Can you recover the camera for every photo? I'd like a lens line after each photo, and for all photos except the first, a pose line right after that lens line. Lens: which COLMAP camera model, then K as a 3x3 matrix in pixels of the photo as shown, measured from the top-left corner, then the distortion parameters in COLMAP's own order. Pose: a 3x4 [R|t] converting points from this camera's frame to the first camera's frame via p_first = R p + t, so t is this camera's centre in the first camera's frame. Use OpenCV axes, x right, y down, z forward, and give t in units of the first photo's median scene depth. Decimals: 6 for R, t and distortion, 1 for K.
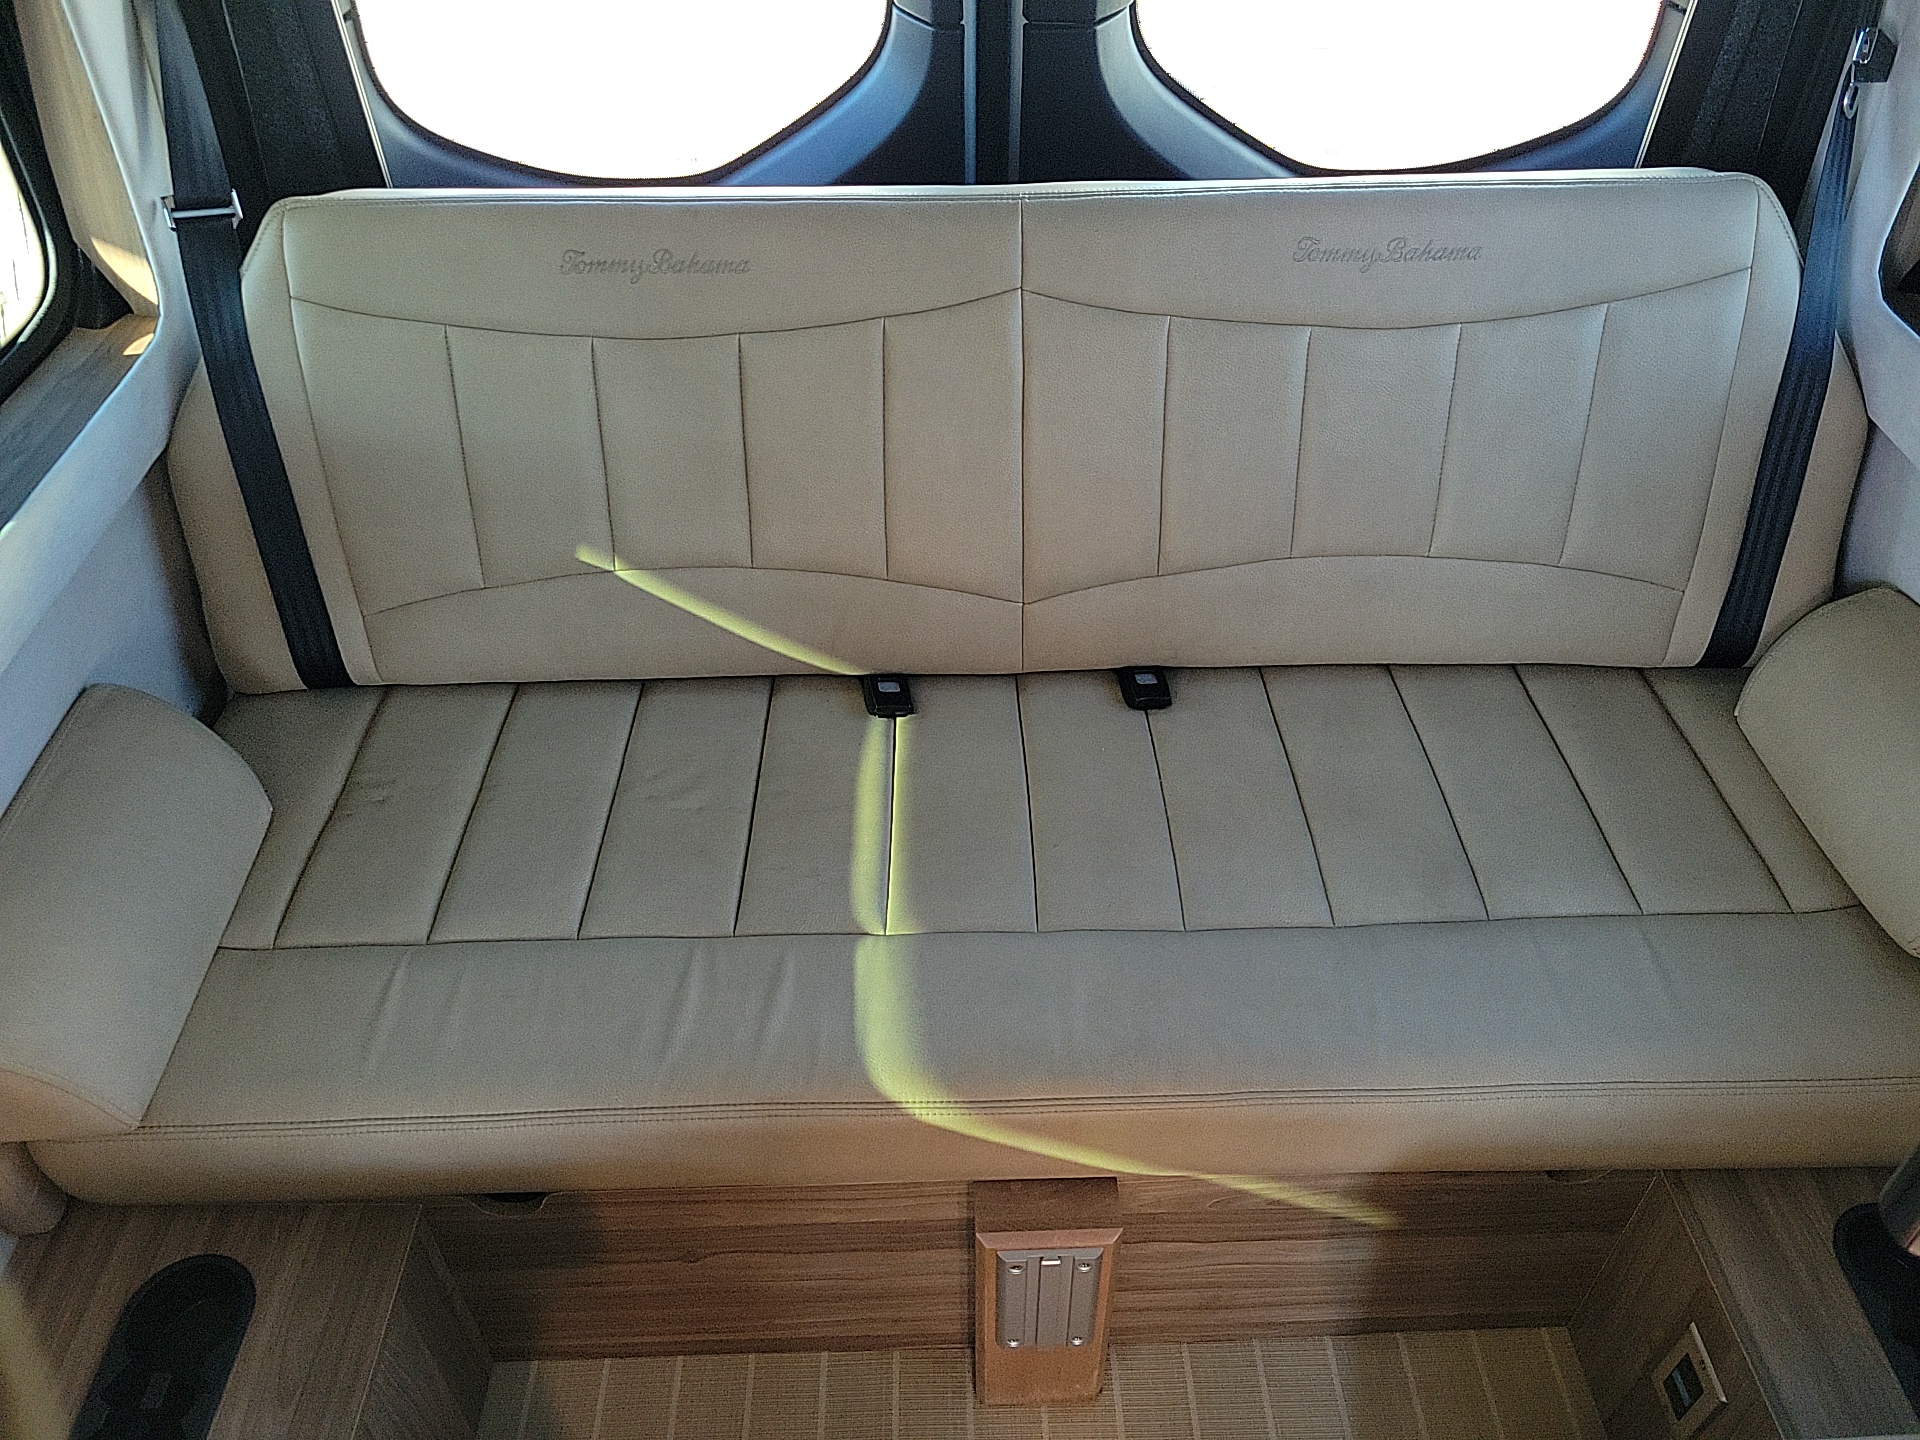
lens RADIAL K [[1459.5, 0, 936.0], [0, 1459.5, 722.5], [0, 0, 1]] dist [0.025916, -0.014107]
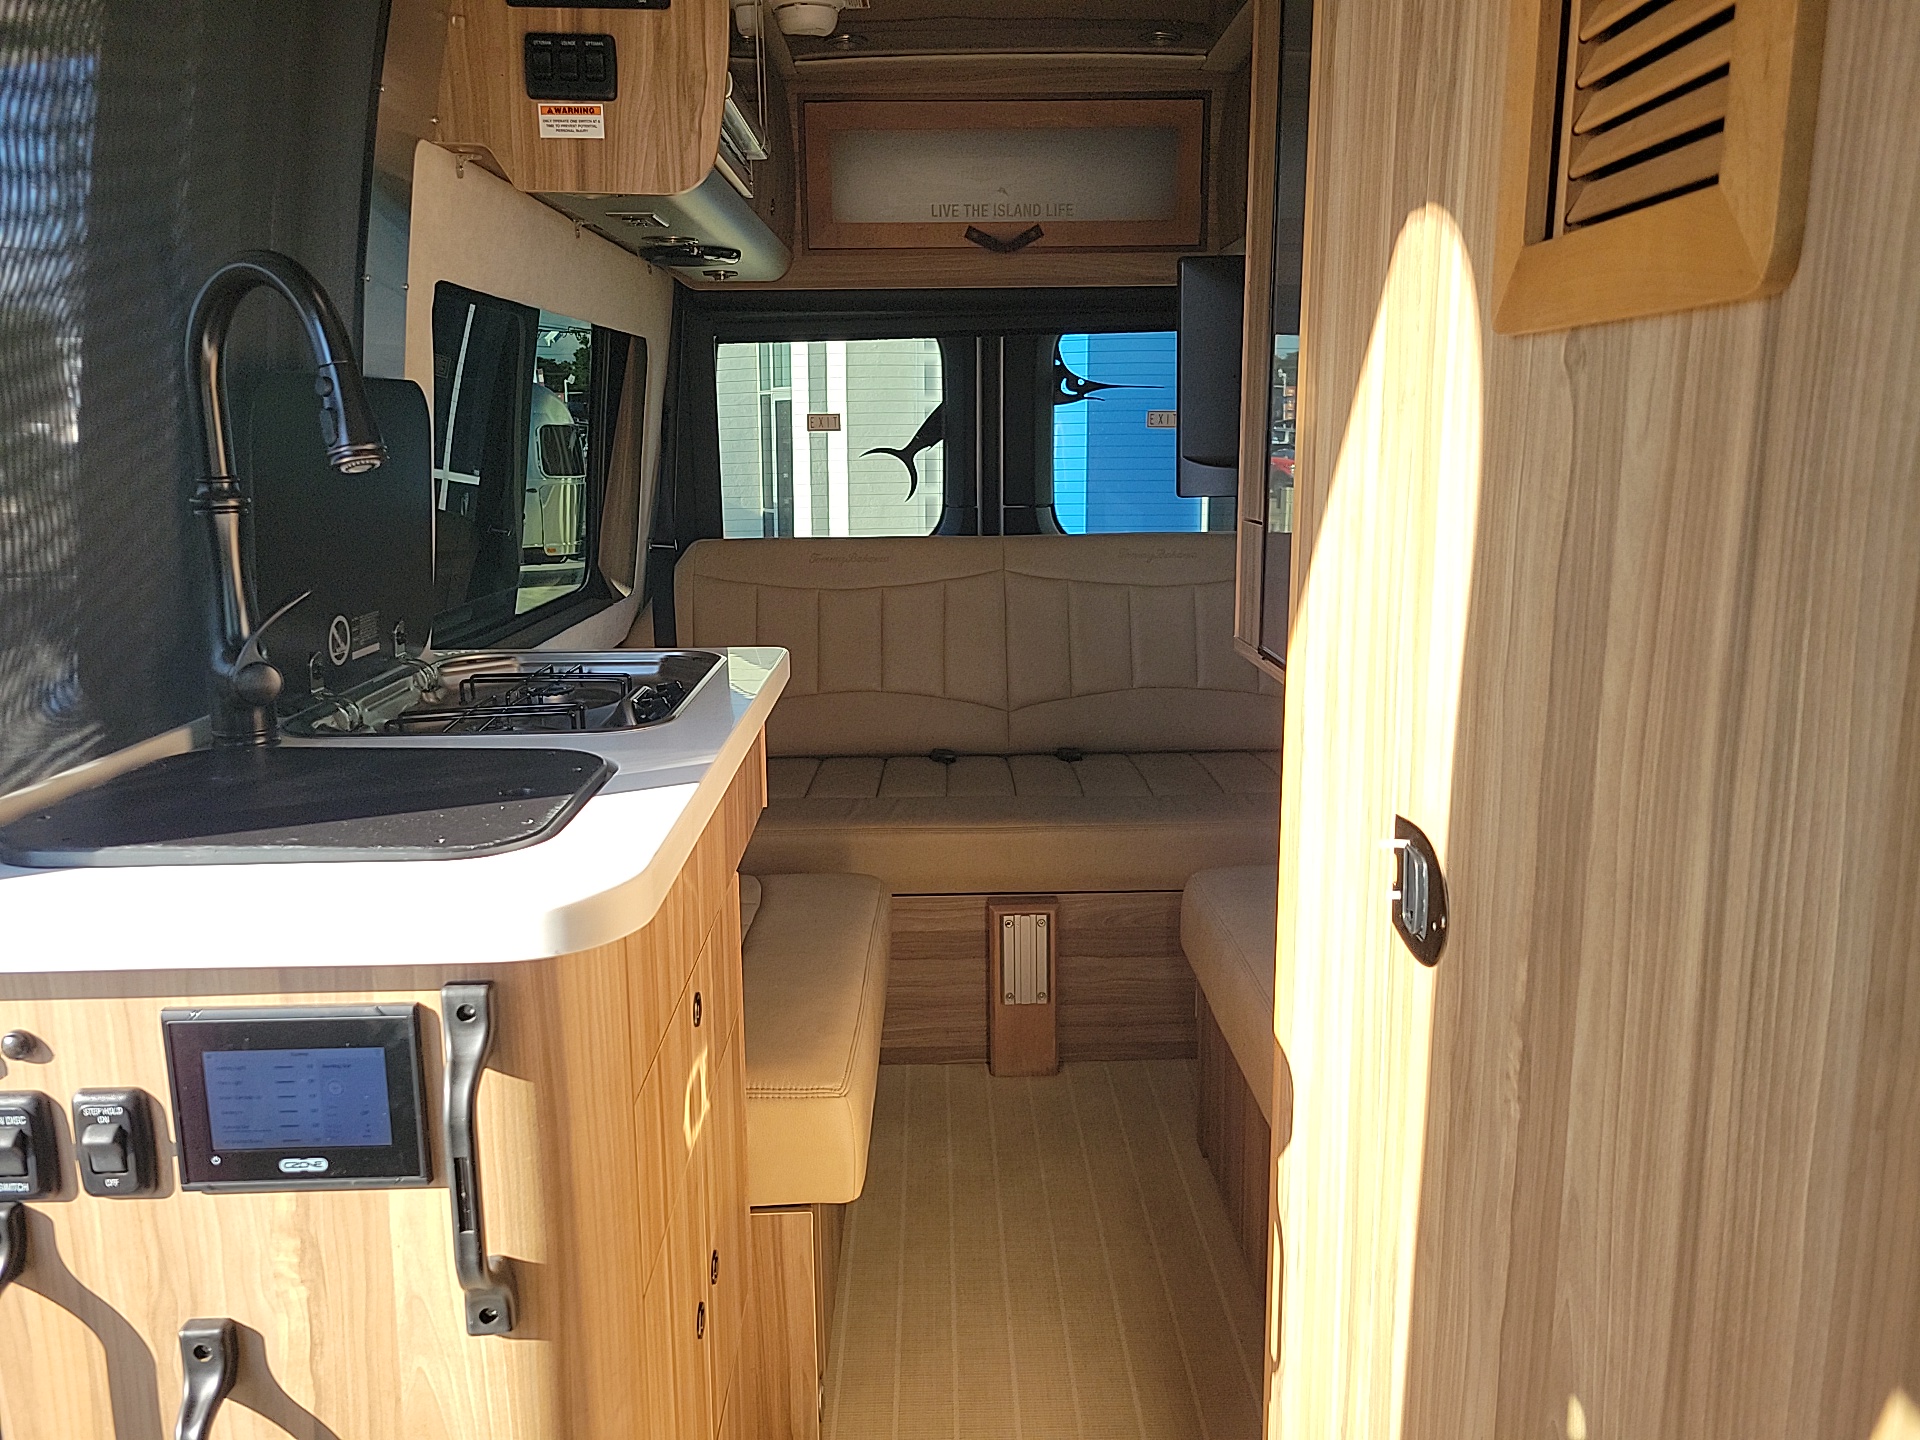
lens RADIAL K [[1459.5, 0, 936.0], [0, 1459.5, 722.5], [0, 0, 1]] dist [0.025916, -0.014107]
pose [[0.999951, 0.009616, 0.002493, -0.052112], [-0.006965, 0.857574, -0.514314, 1.064559], [-0.007083, 0.514271, 0.857599, -0.834669]]
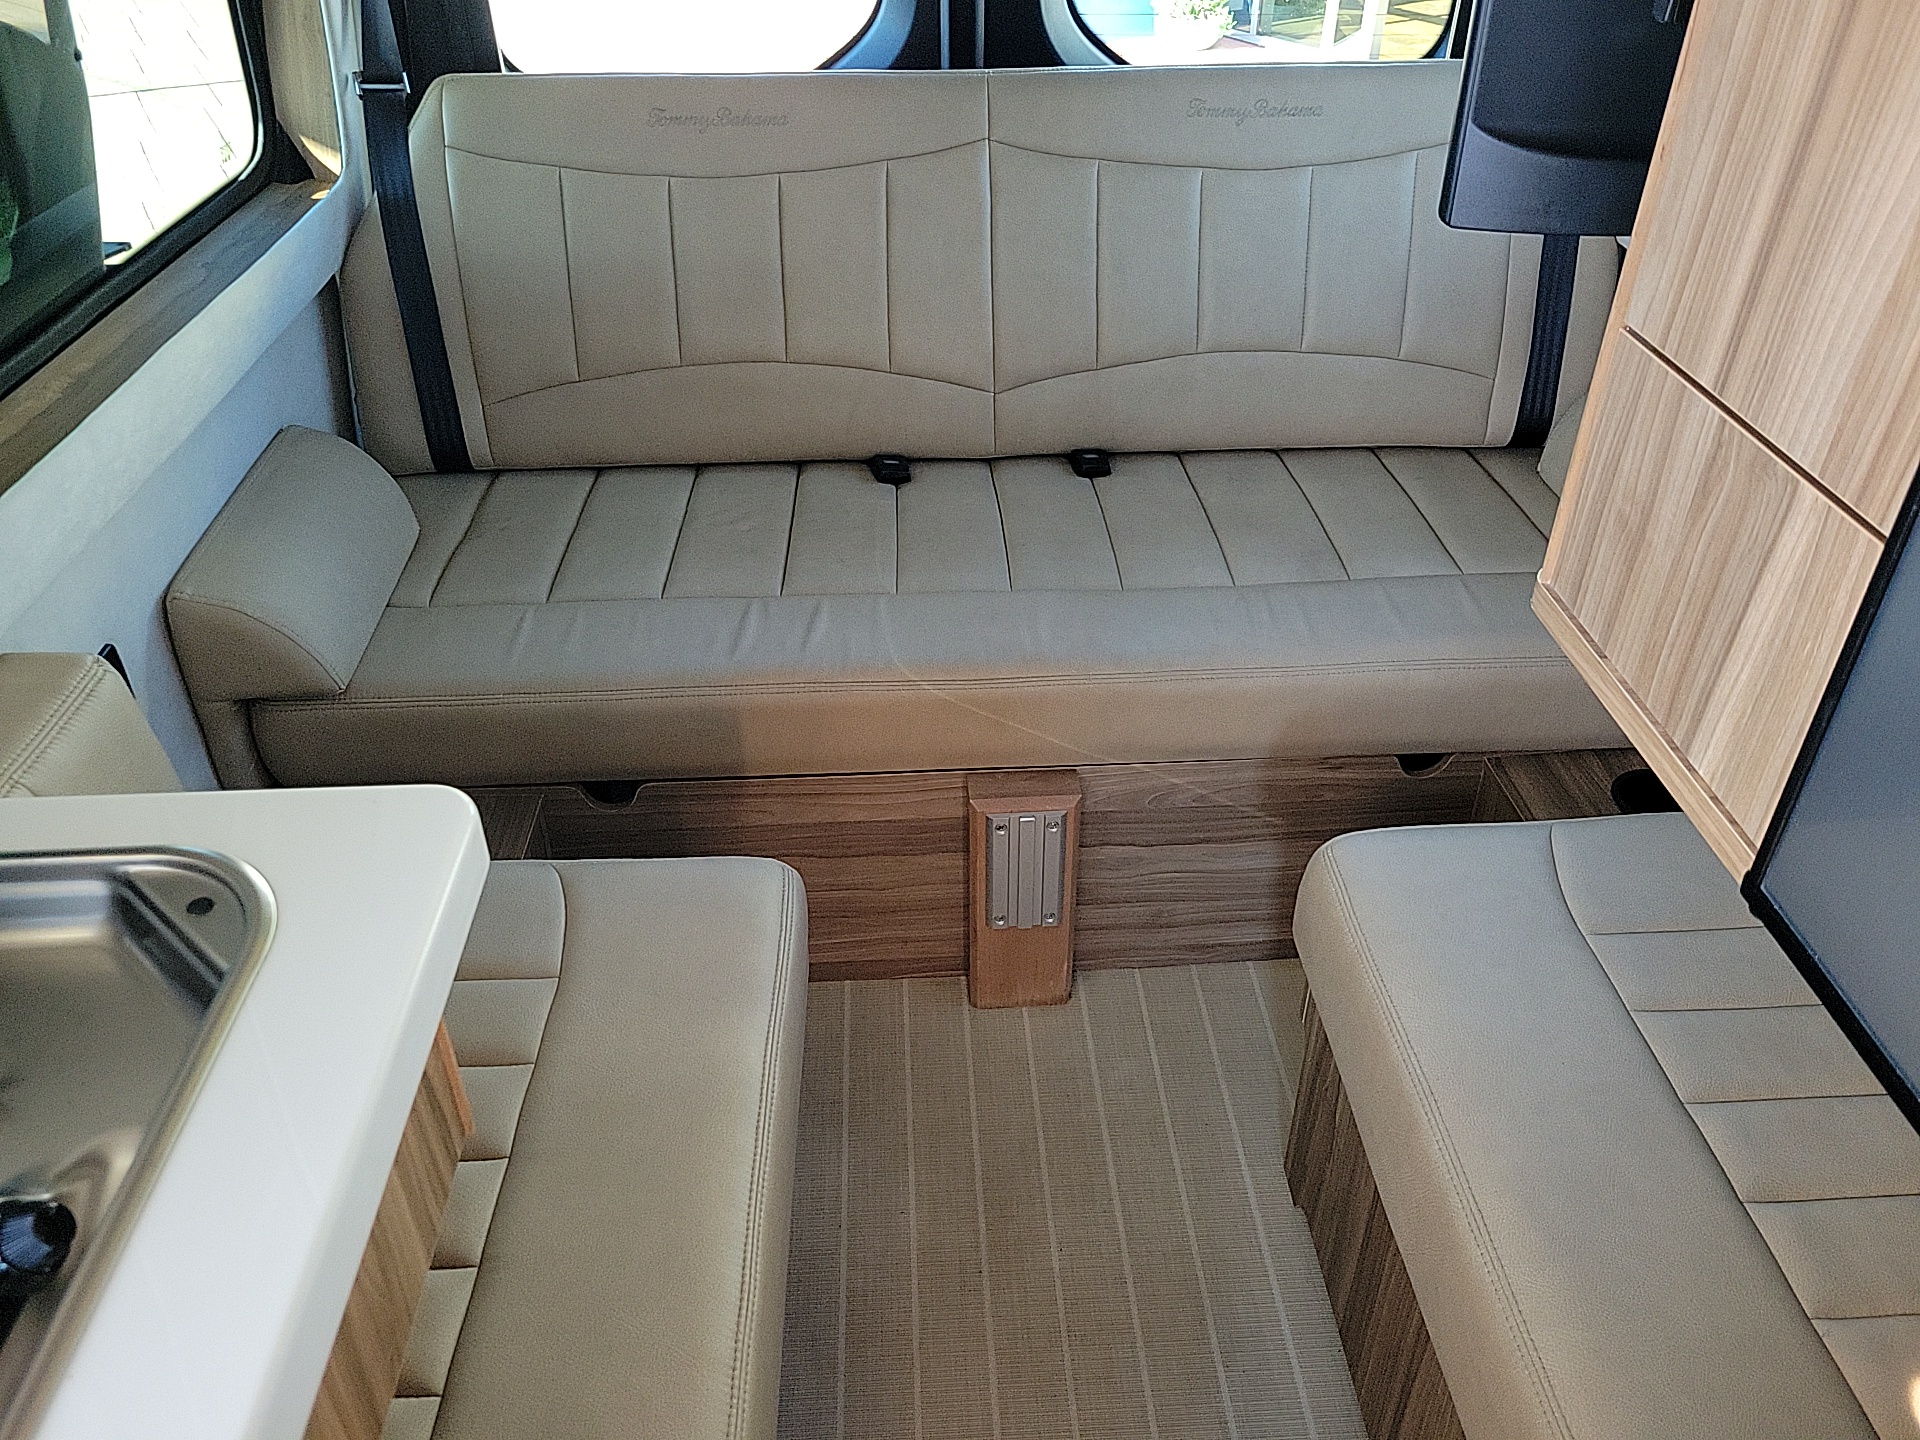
lens RADIAL K [[1459.5, 0, 936.0], [0, 1459.5, 722.5], [0, 0, 1]] dist [0.025916, -0.014107]
pose [[0.999530, -0.013976, 0.027268, -0.033363], [0.017091, 0.992914, -0.117596, 0.381180], [-0.025431, 0.118006, 0.992687, -0.269552]]
